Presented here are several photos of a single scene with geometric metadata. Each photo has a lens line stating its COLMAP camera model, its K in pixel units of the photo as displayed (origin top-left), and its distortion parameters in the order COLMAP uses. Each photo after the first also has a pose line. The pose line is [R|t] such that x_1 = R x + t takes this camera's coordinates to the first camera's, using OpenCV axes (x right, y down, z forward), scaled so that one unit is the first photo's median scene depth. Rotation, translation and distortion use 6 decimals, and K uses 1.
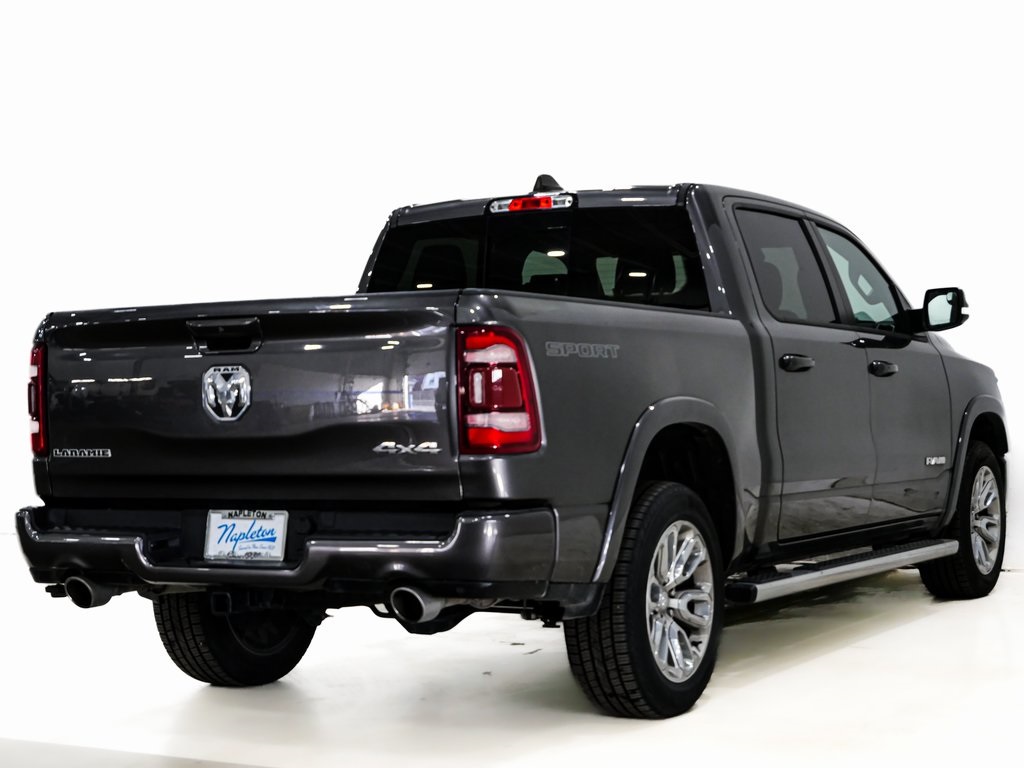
lens RADIAL K [[1932.8, 0, 512.0], [0, 1932.8, 384.0], [0, 0, 1]] dist [0.001275, 0.048847]
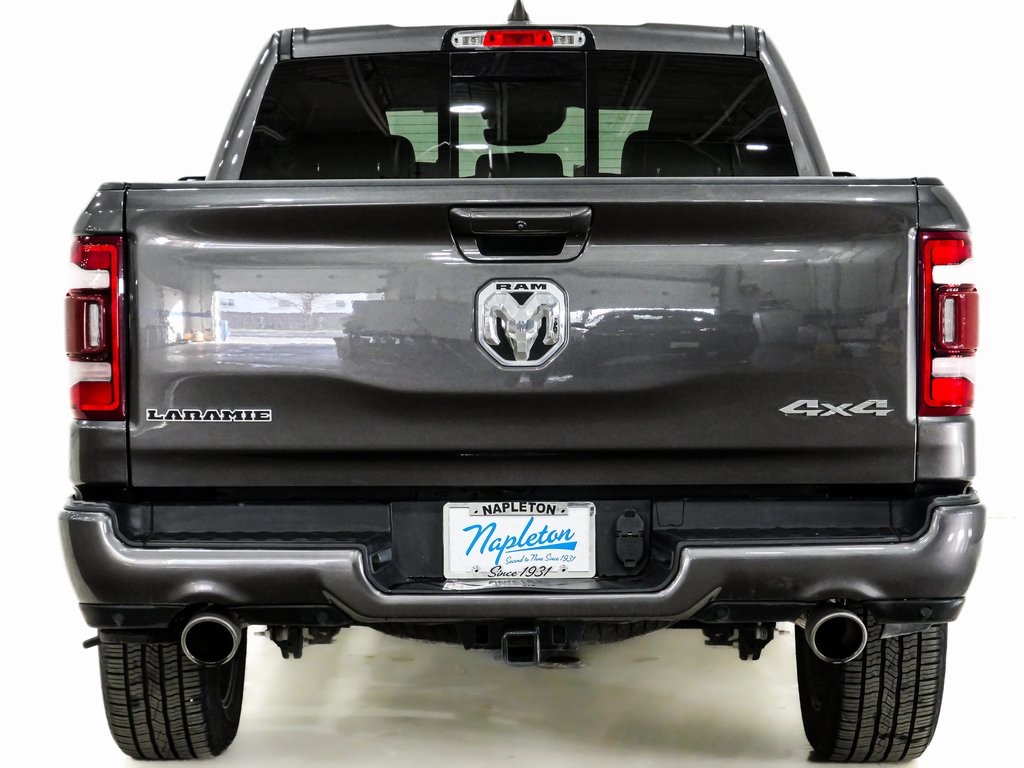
lens RADIAL K [[2368.4, 0, 512.0], [0, 2368.4, 384.0], [0, 0, 1]] dist [0.035237, 0.271139]
pose [[0.873728, -0.009306, 0.486326, -0.527384], [-0.017687, 0.998548, 0.050884, -0.014888], [-0.486094, -0.053060, 0.872294, 0.308890]]
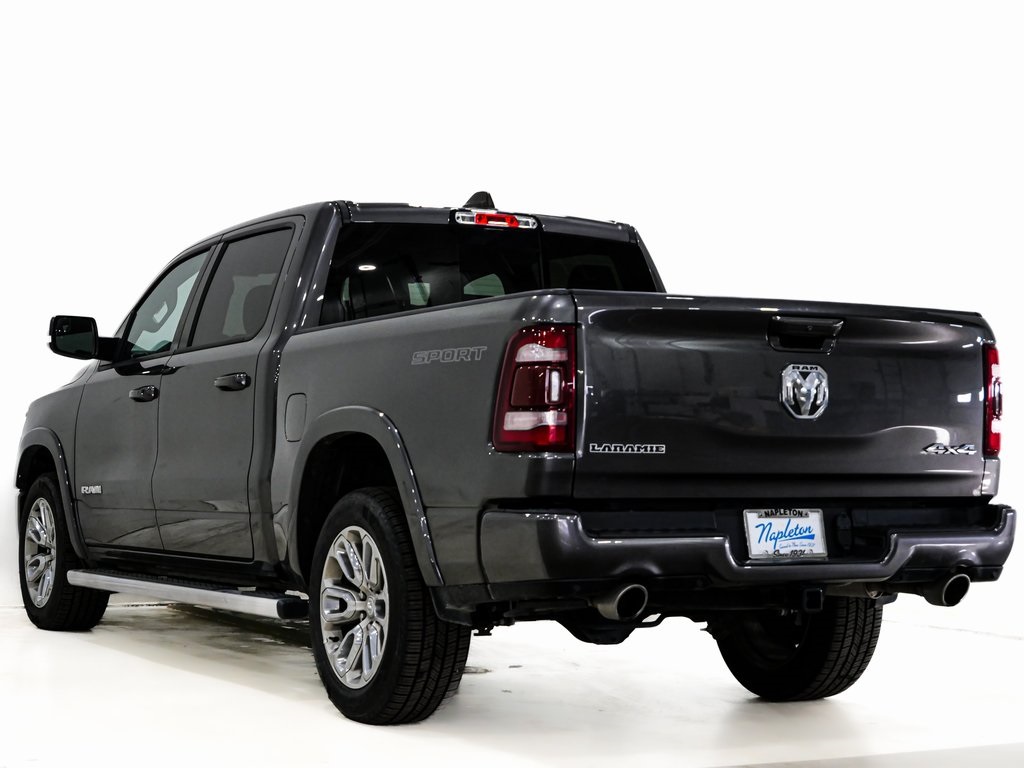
lens RADIAL K [[1984.2, 0, 512.0], [0, 1984.2, 384.0], [0, 0, 1]] dist [0.011191, 0.239484]
pose [[0.517359, 0.057624, 0.853826, -1.096967], [-0.023610, 0.998312, -0.053069, 0.058743], [-0.855443, 0.007297, 0.517846, 0.587368]]
